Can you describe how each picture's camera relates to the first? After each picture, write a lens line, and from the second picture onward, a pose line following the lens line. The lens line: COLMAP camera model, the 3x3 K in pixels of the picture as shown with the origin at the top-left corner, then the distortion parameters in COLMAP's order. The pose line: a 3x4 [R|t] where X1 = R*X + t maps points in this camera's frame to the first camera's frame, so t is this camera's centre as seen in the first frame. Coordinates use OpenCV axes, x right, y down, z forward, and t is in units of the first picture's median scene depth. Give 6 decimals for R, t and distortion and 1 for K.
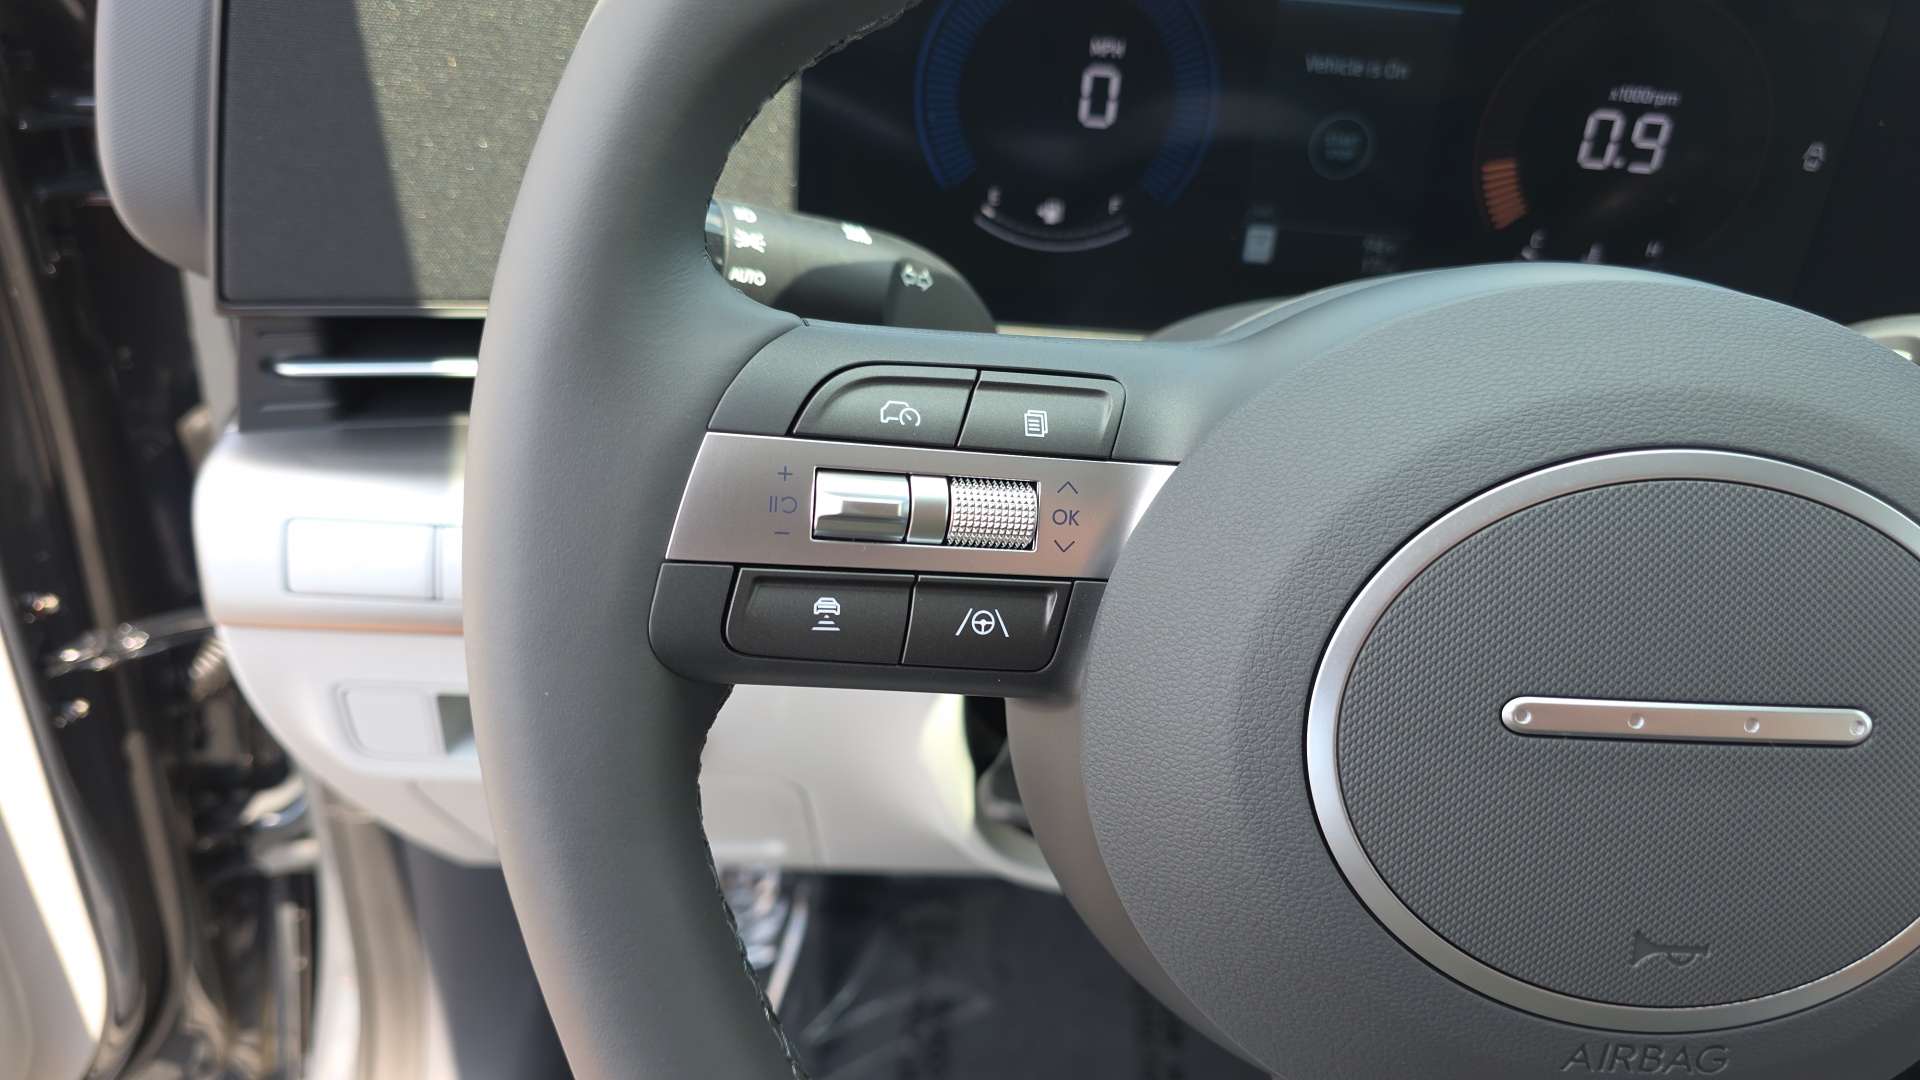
lens RADIAL K [[1349.4, 0, 957.1], [0, 1349.4, 554.6], [0, 0, 1]] dist [0.004534, -0.025188]
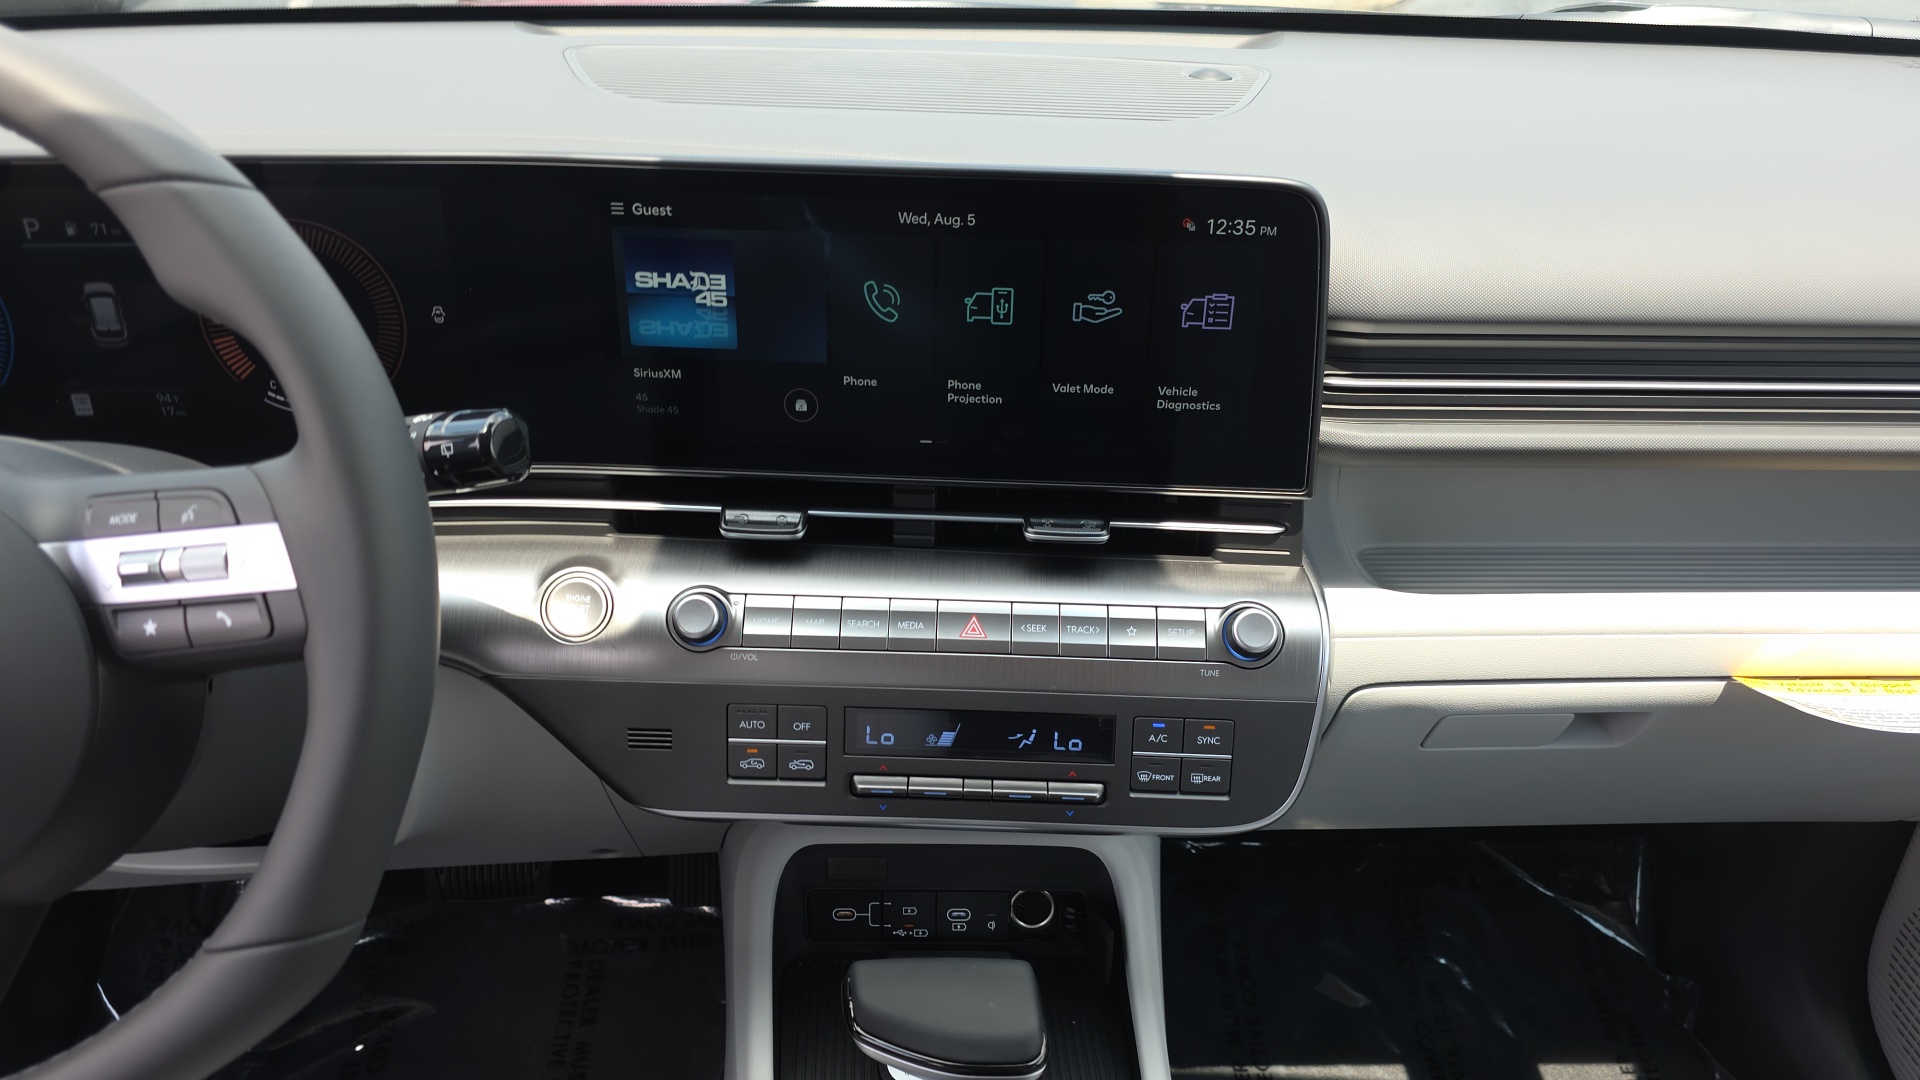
lens RADIAL K [[1308.1, 0, 958.0], [0, 1308.1, 568.0], [0, 0, 1]] dist [0.101159, -0.125710]
pose [[0.994343, -0.097545, 0.042043, 1.141973], [0.099626, 0.993736, -0.050622, 0.119980], [-0.036842, 0.054524, 0.997833, -0.490964]]
